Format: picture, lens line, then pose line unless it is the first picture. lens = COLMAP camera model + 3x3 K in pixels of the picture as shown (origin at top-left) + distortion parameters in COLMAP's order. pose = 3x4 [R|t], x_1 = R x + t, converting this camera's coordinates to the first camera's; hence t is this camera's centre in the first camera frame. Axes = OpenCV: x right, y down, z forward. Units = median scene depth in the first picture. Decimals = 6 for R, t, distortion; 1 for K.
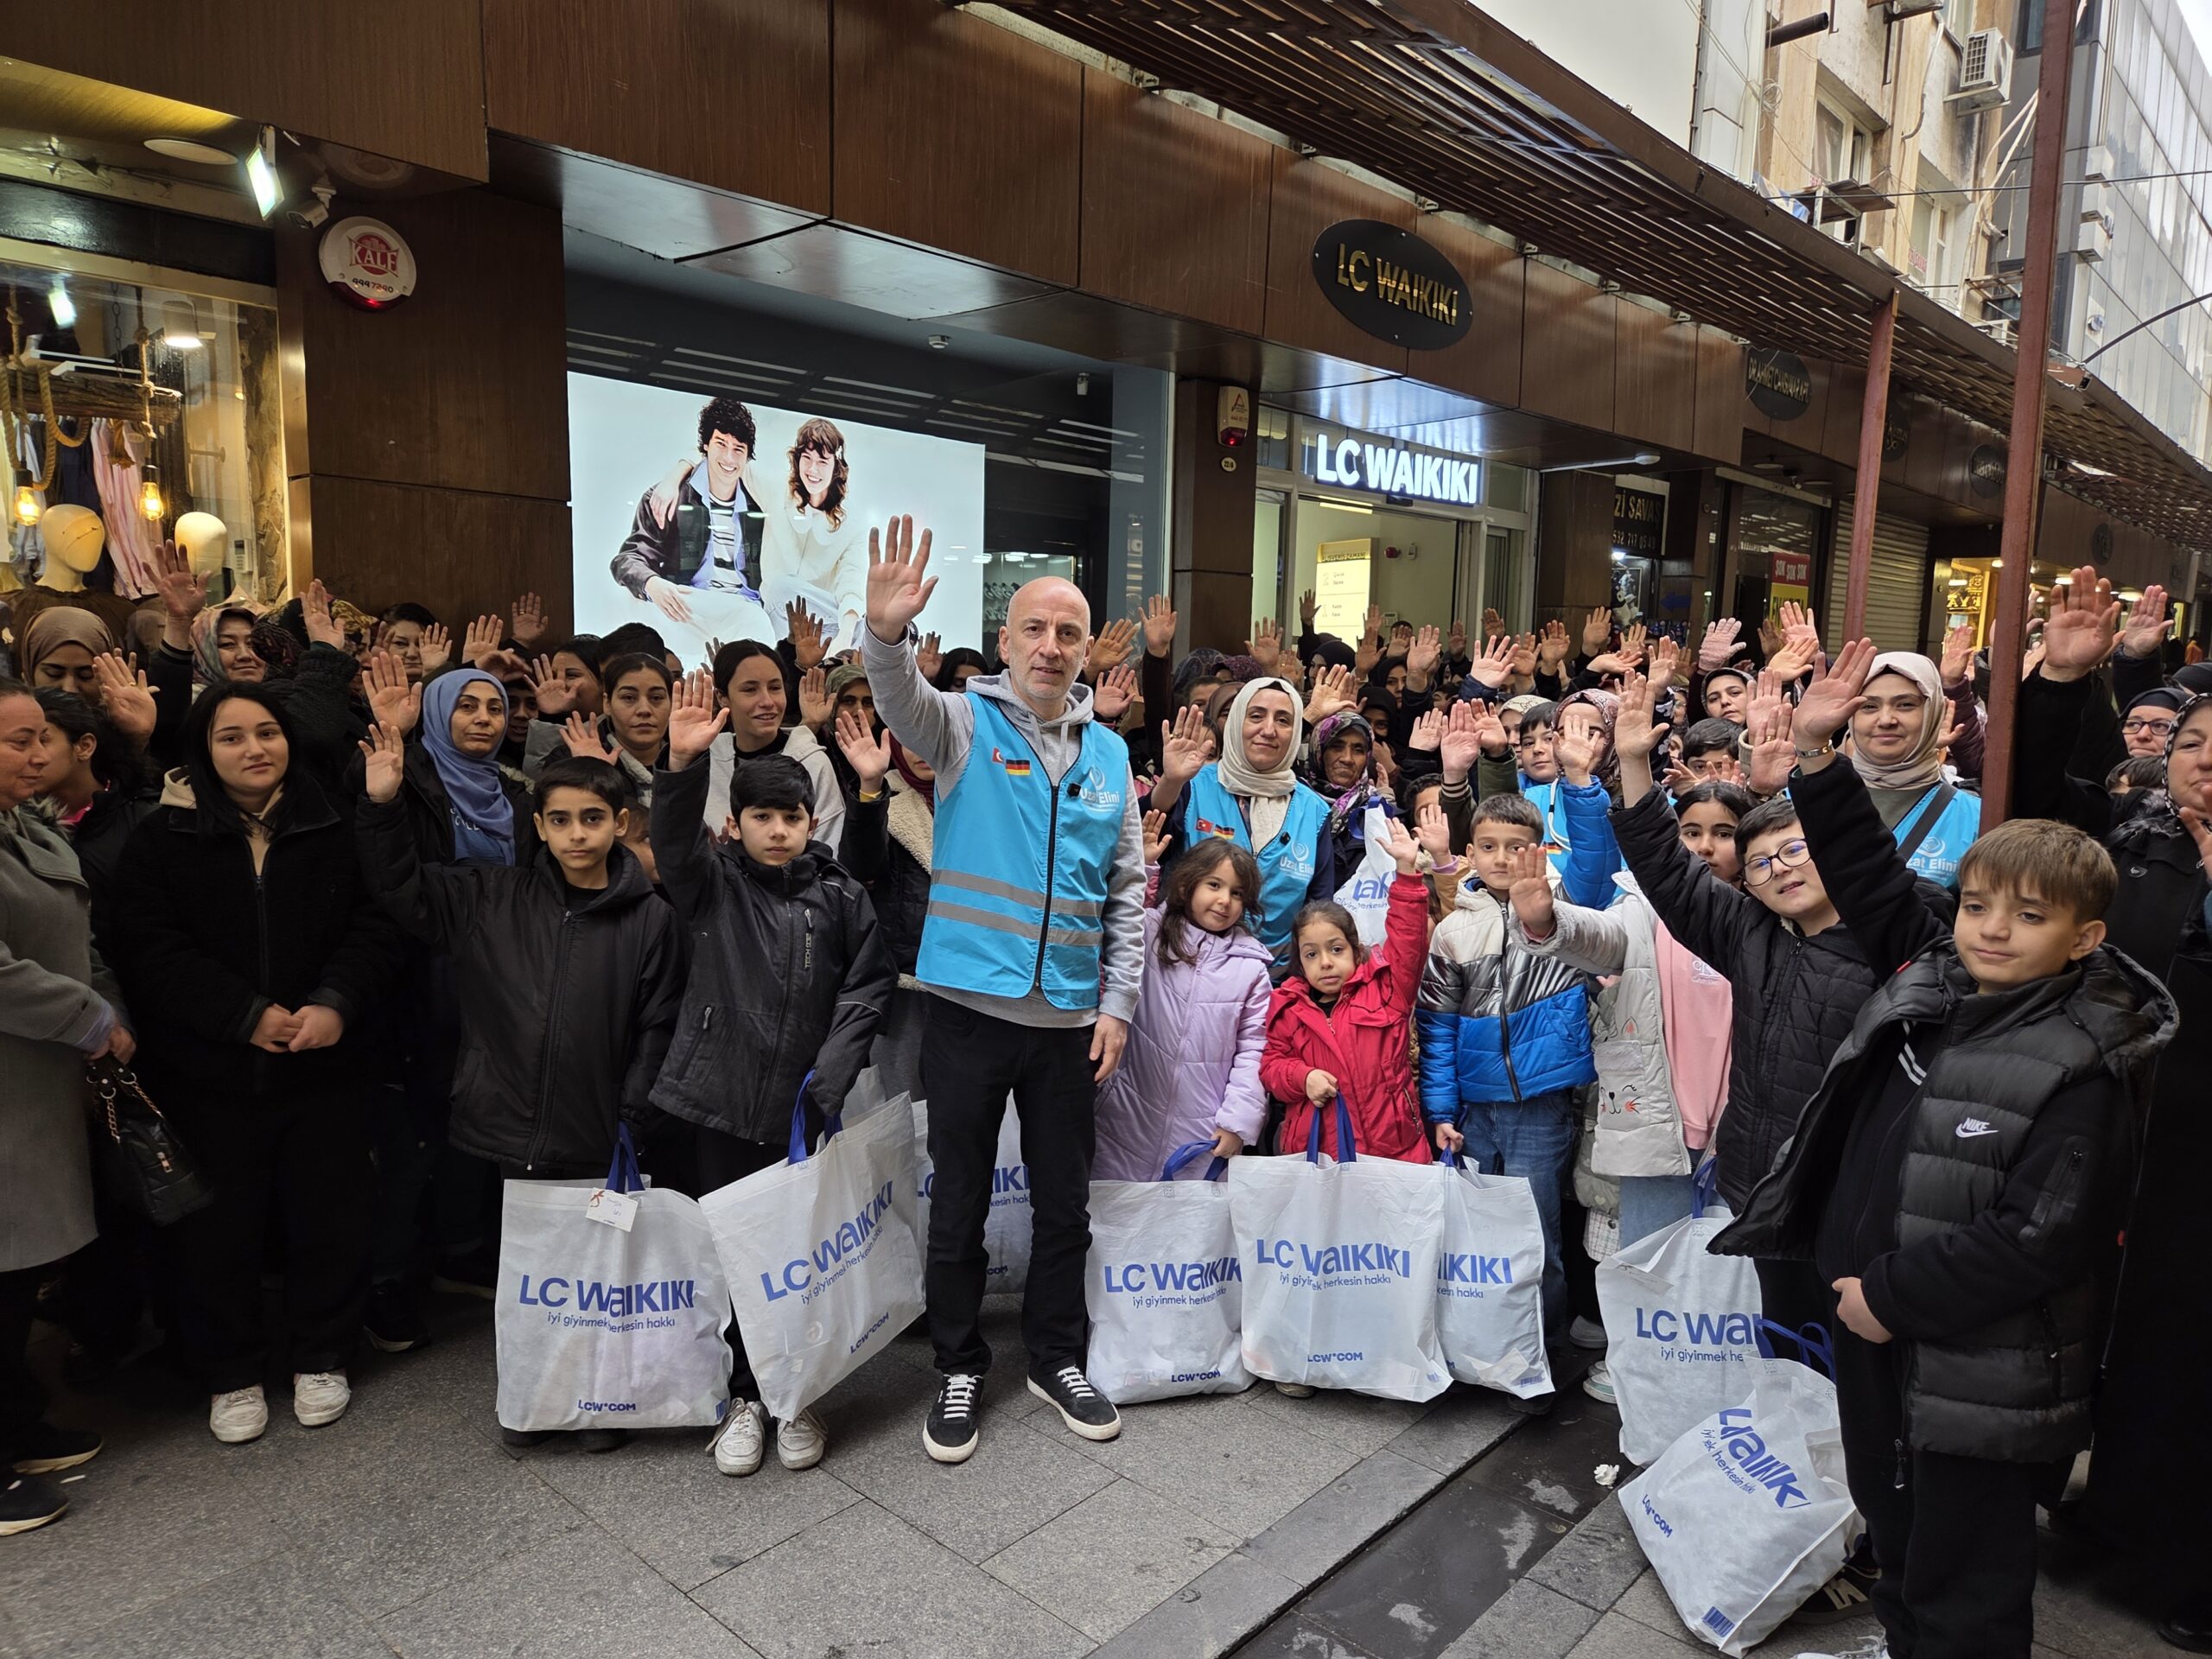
lens RADIAL K [[1488.5, 0, 1087.6], [0, 1488.5, 835.8], [0, 0, 1]] dist [0.087685, -0.070210]
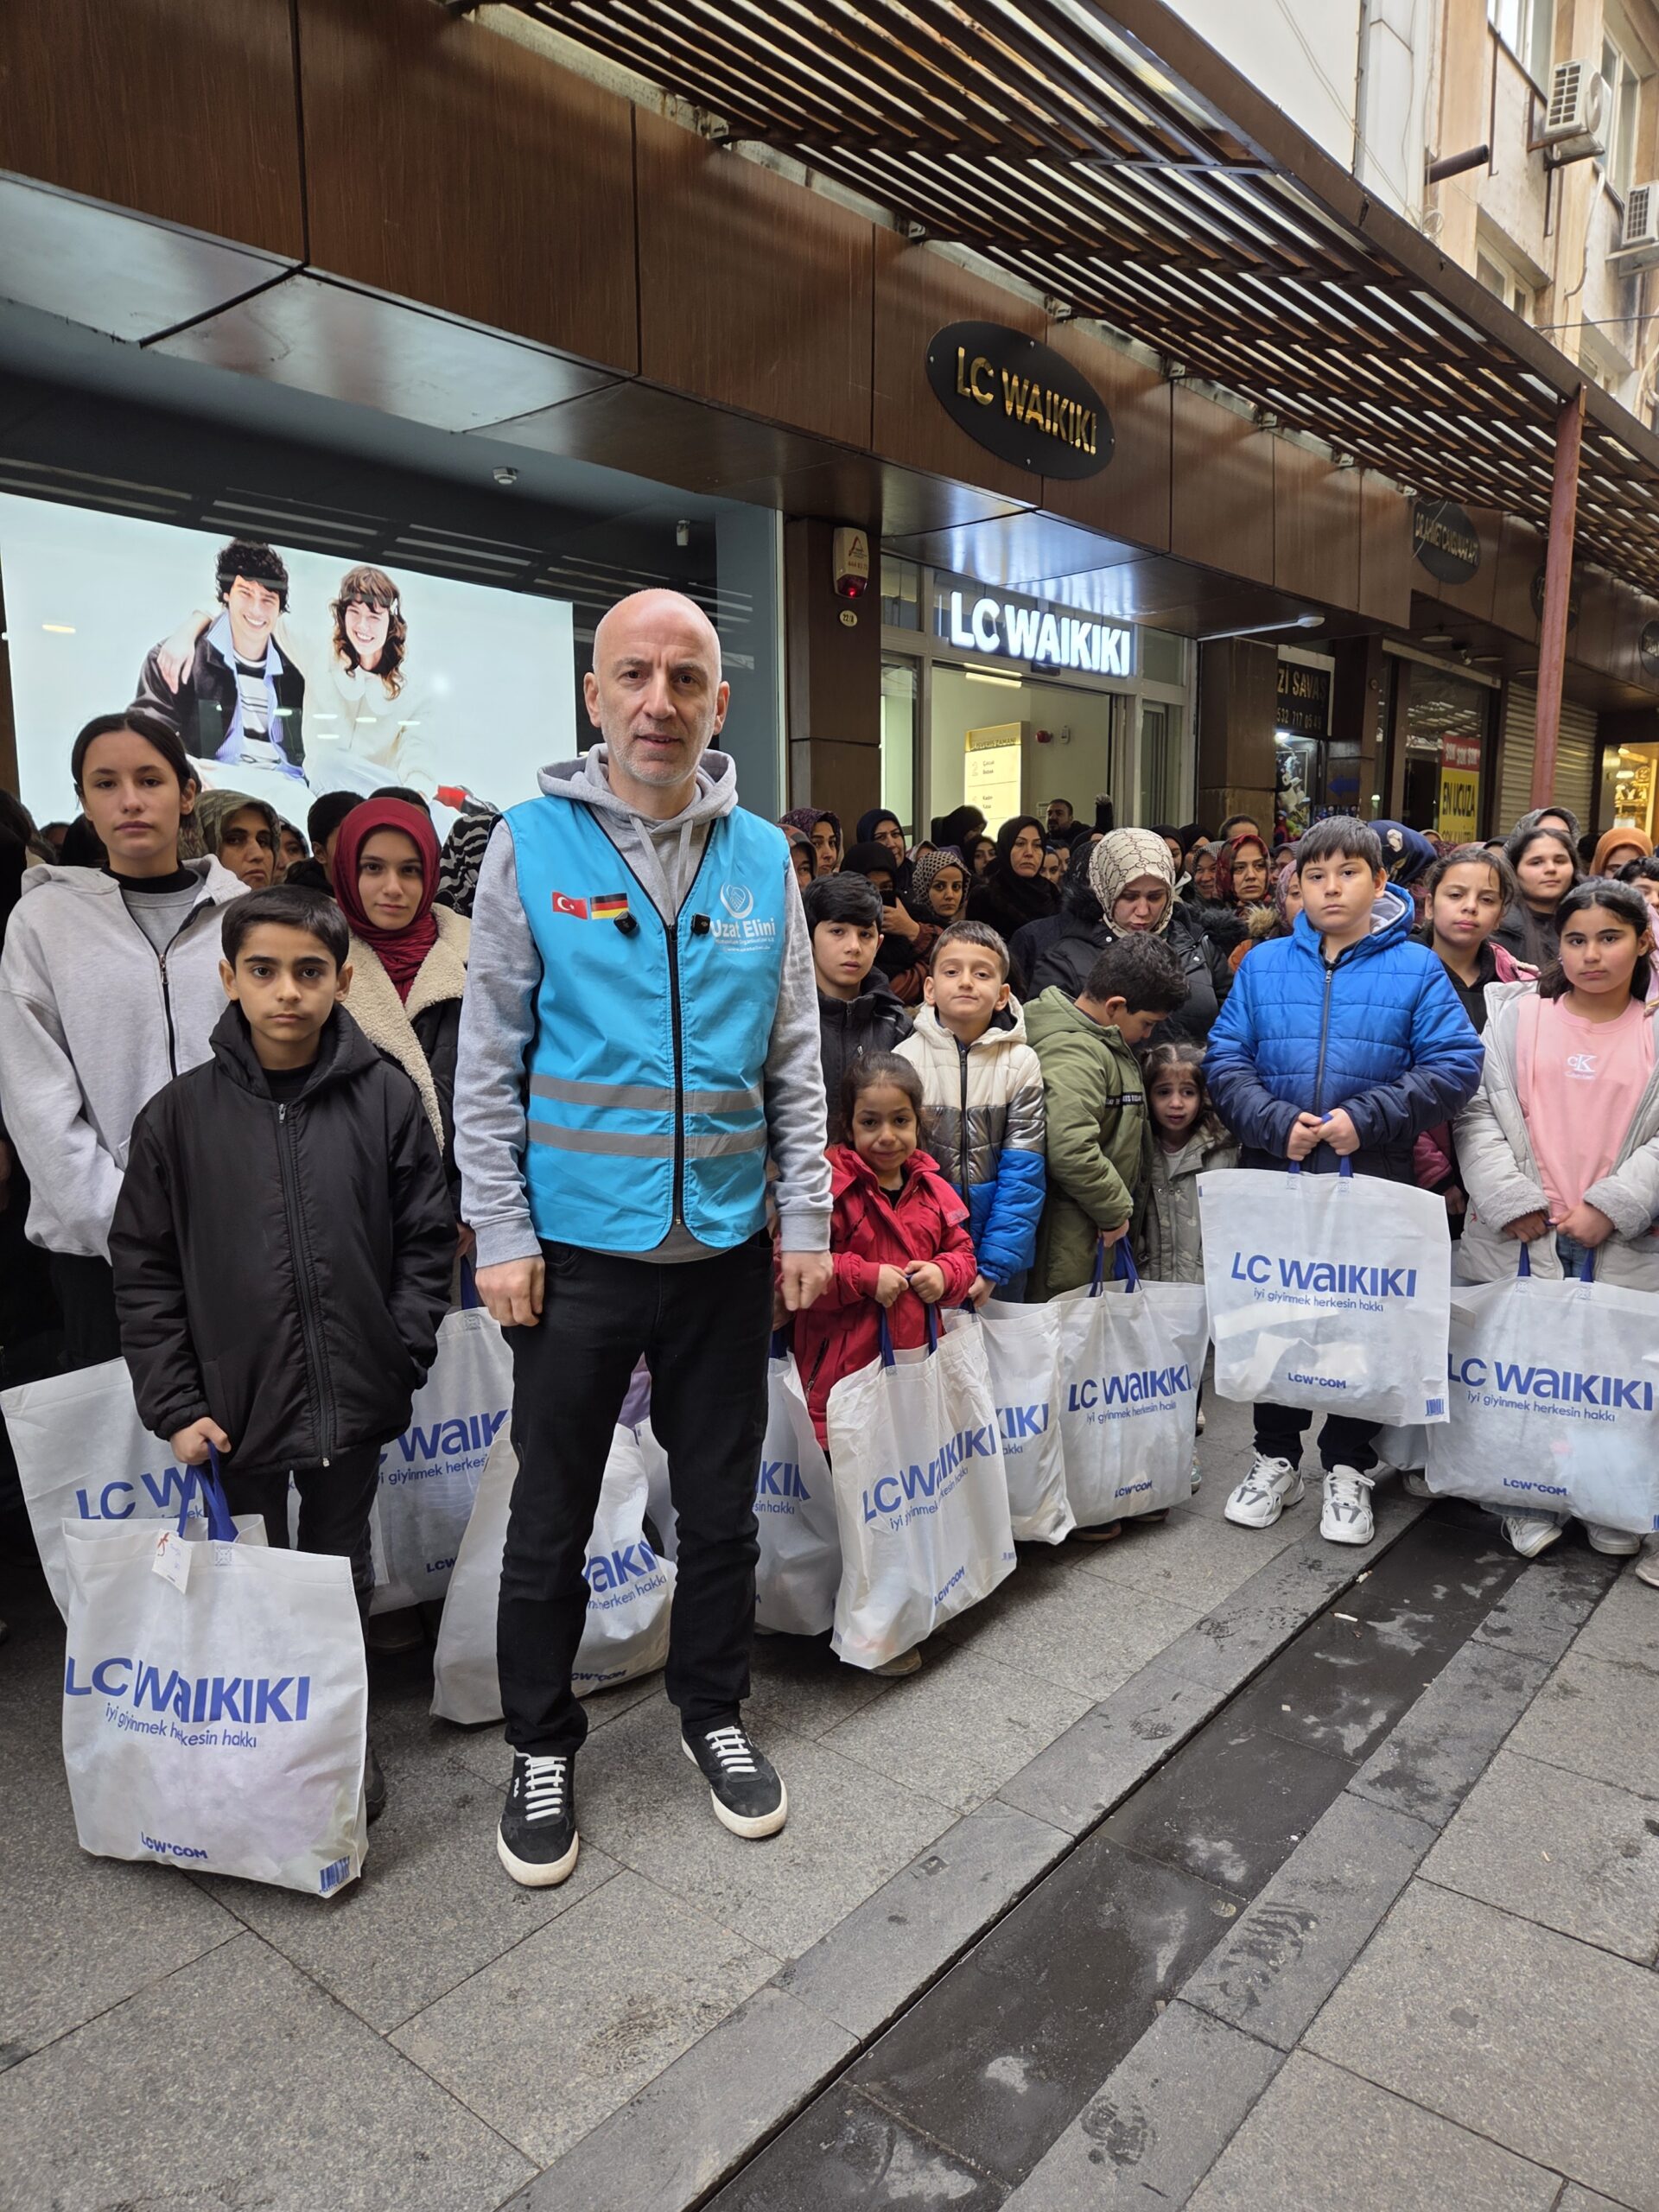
lens RADIAL K [[1488.5, 0, 829.5], [0, 1488.5, 1106.0], [0, 0, 1]] dist [0.087685, -0.070210]
pose [[0.998610, -0.034653, 0.039713, 0.043193], [0.033669, 0.999115, 0.025201, 0.019925], [-0.040551, -0.023829, 0.998893, 0.119040]]
